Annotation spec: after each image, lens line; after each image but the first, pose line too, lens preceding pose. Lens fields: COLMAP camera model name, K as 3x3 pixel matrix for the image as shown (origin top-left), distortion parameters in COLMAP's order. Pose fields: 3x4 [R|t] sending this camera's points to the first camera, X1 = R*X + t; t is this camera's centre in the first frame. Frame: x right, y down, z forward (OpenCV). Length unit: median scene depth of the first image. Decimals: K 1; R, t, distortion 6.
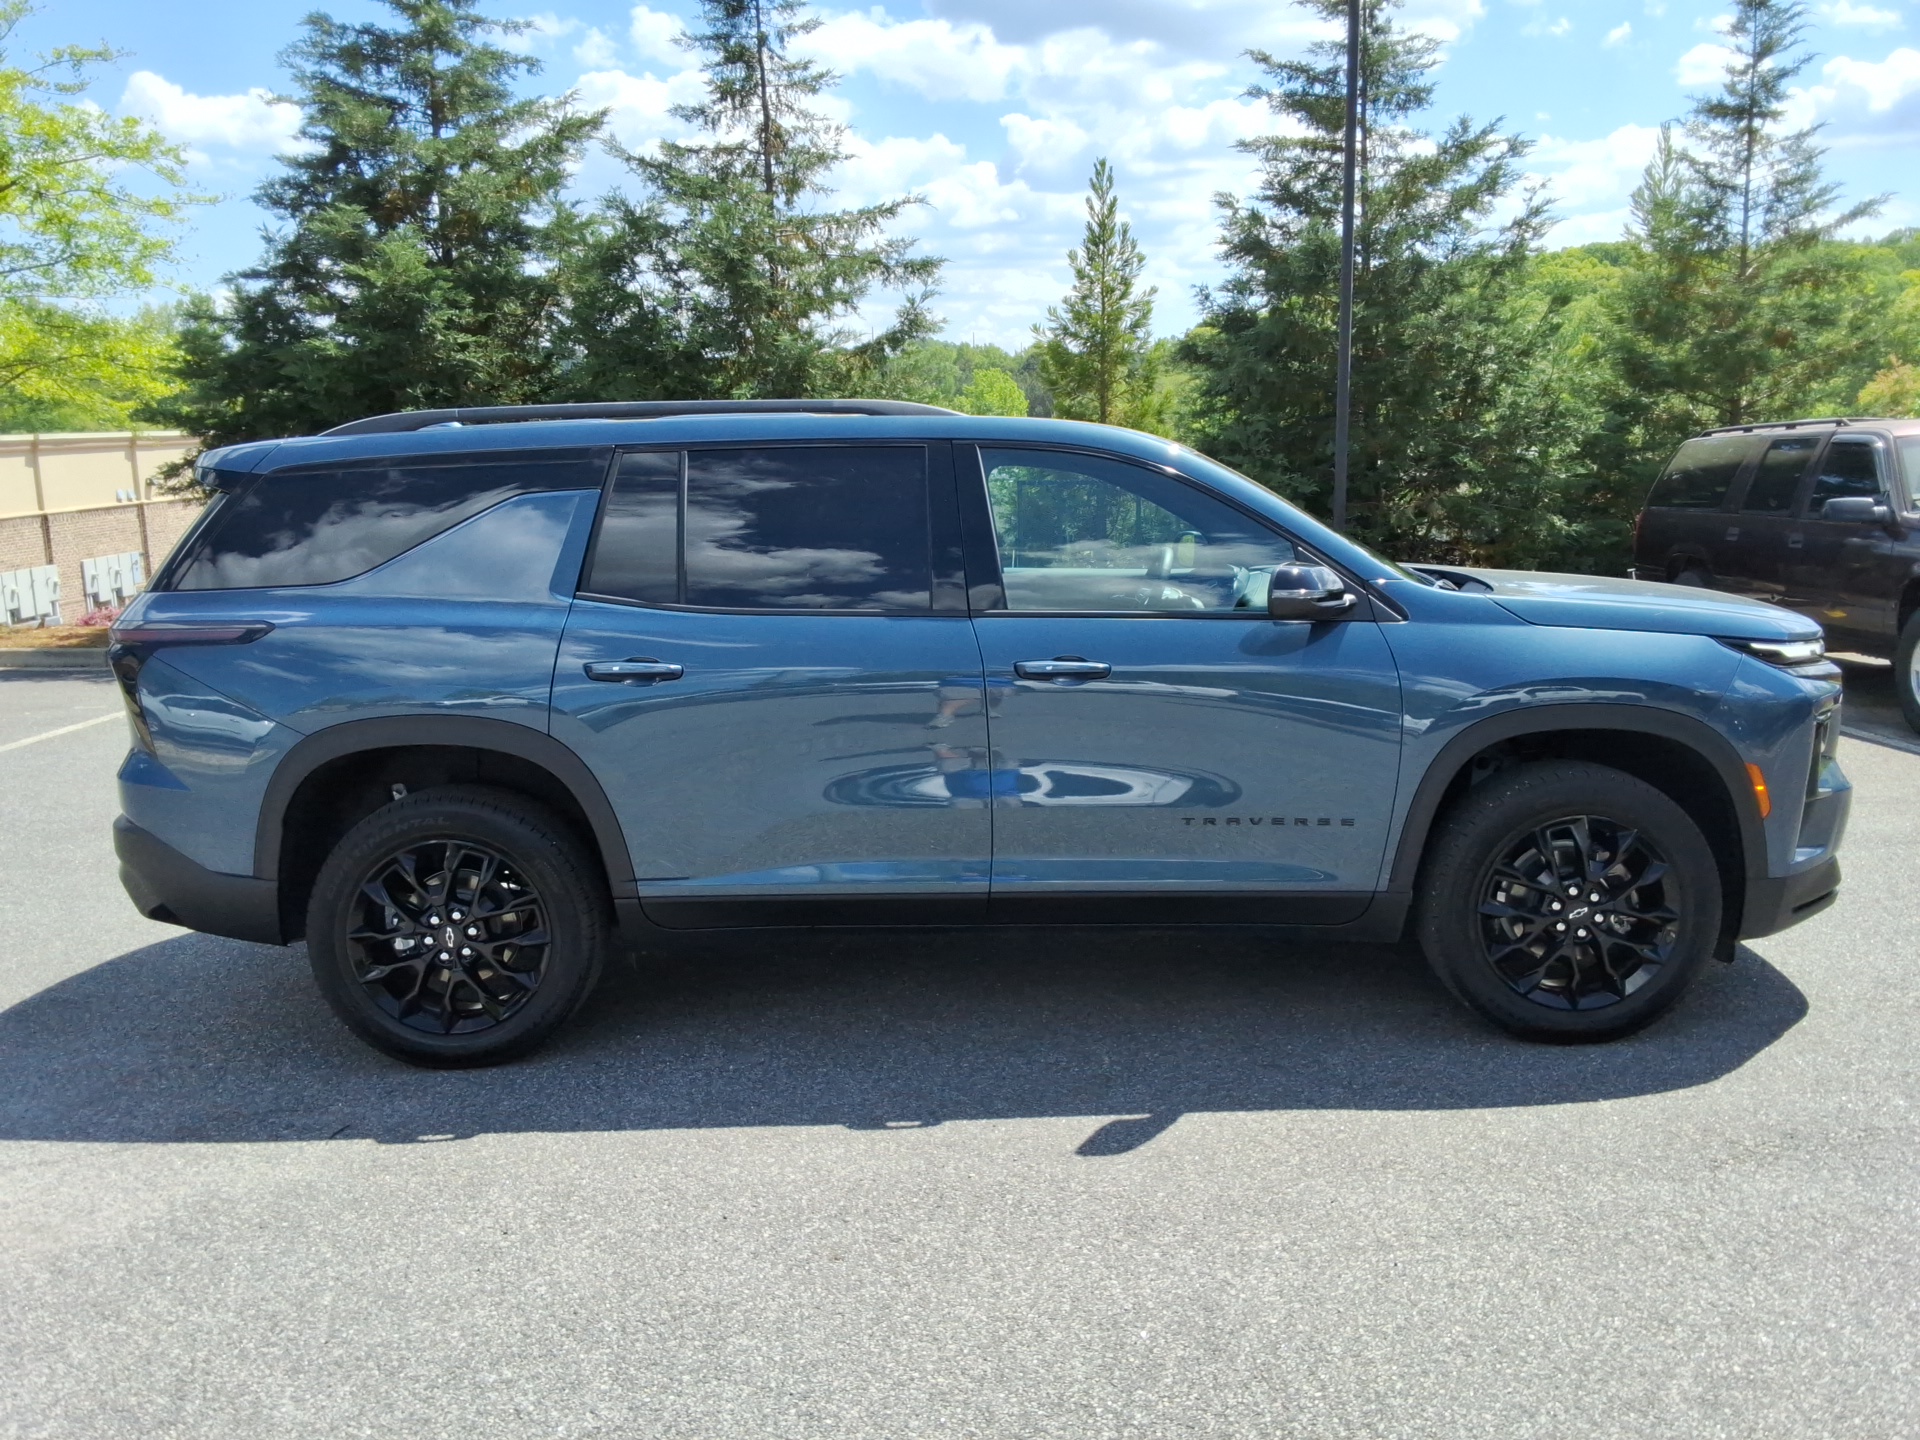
lens RADIAL K [[1551.0, 0, 960.3], [0, 1551.0, 710.2], [0, 0, 1]] dist [0.093685, -0.155124]
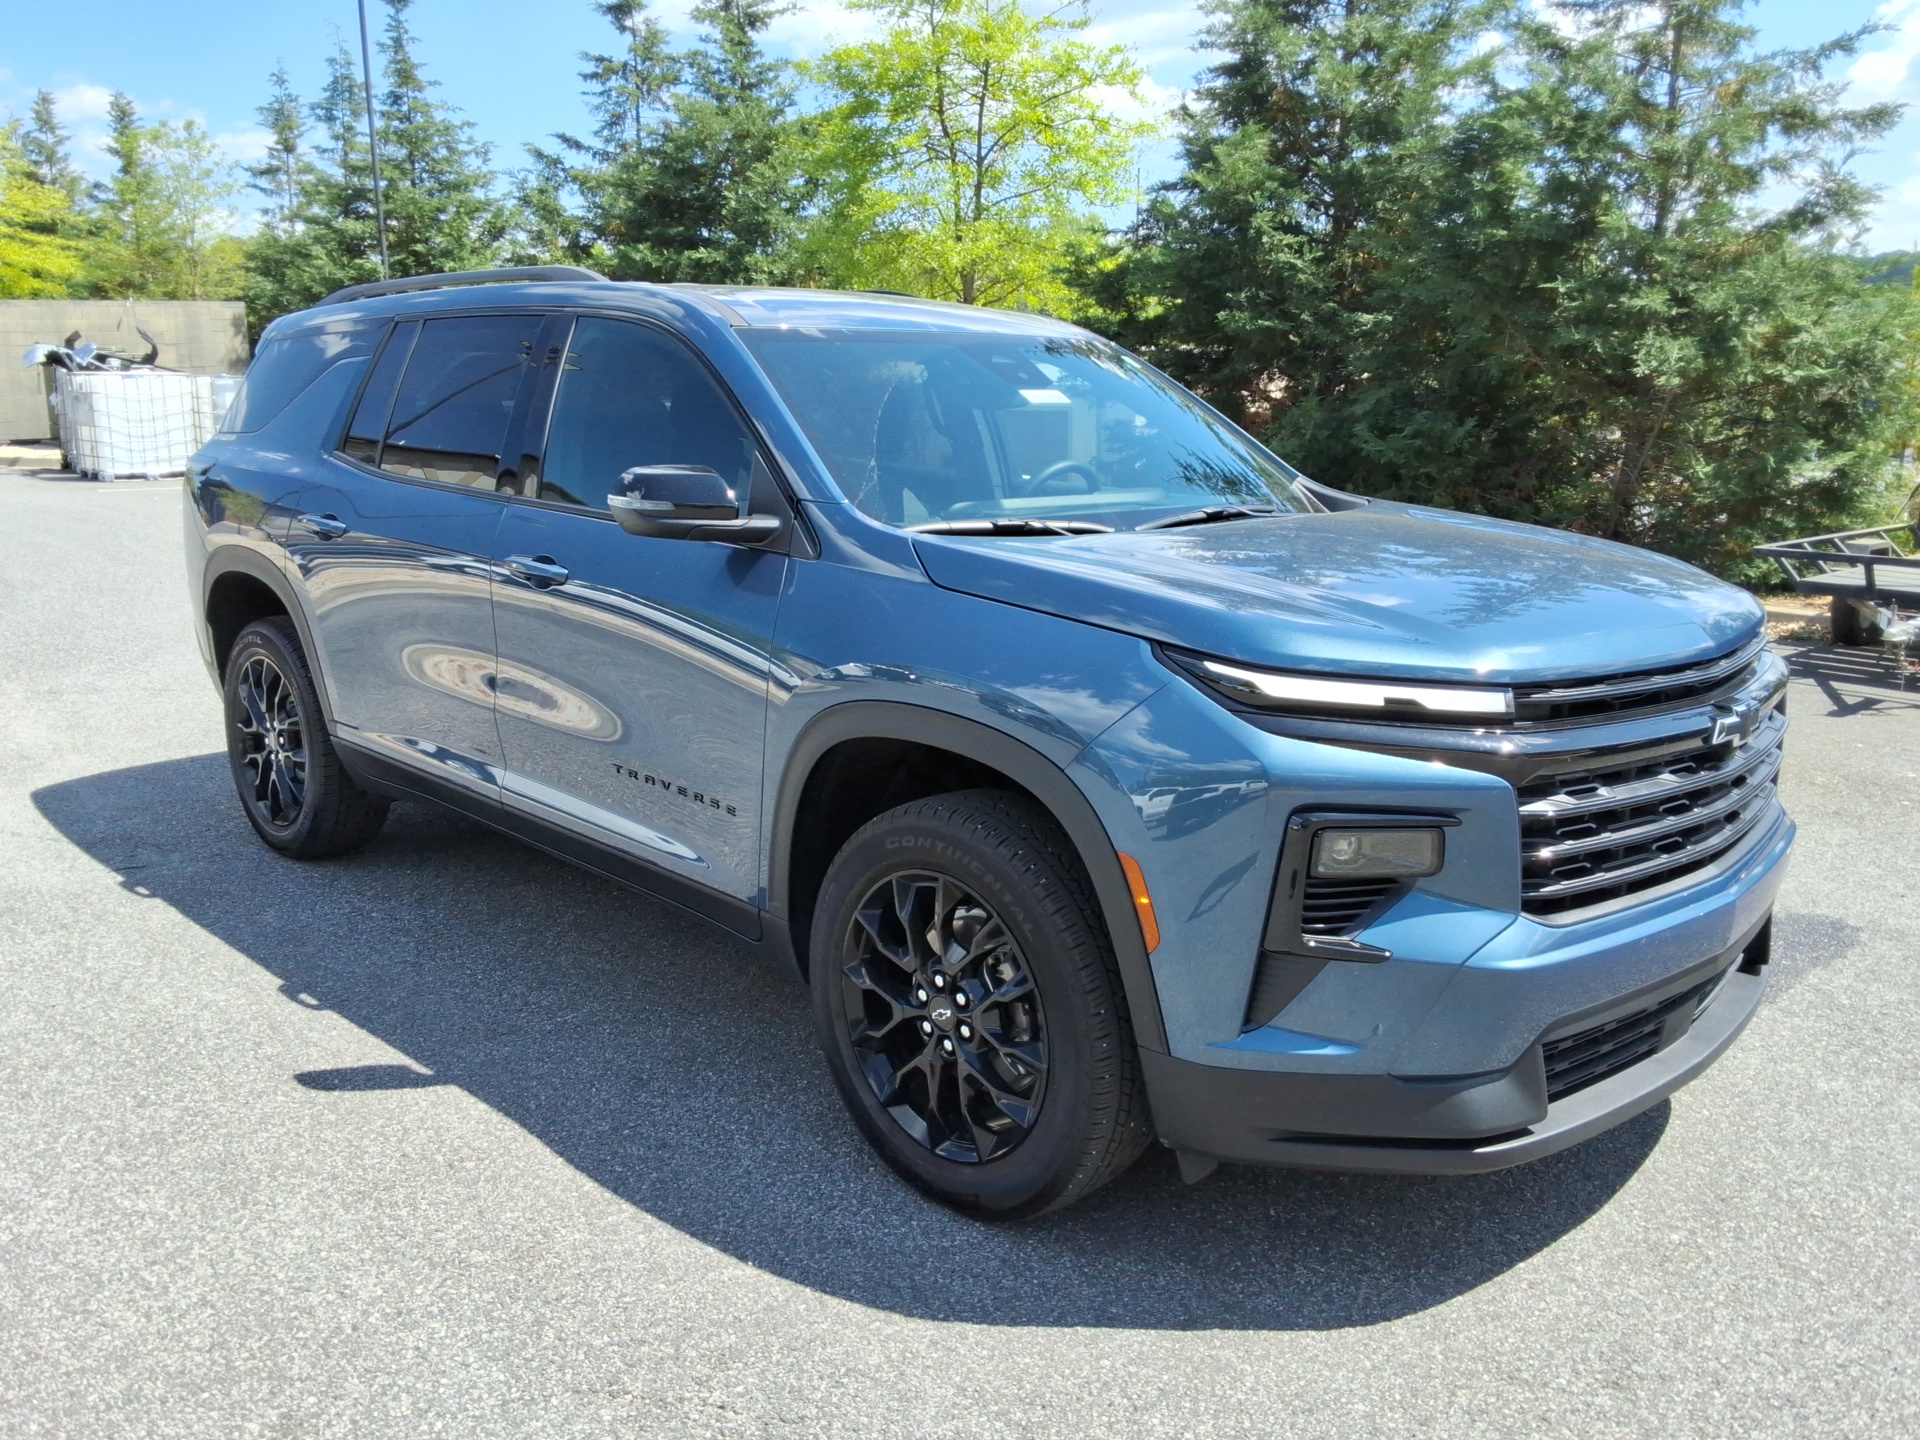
lens RADIAL K [[1551.0, 0, 942.9], [0, 1551.0, 700.6], [0, 0, 1]] dist [0.093685, -0.155124]
pose [[0.697664, 0.167222, -0.696636, 0.263500], [-0.134387, 0.985664, 0.102015, -0.023408], [0.703708, 0.022447, 0.710134, 0.160484]]
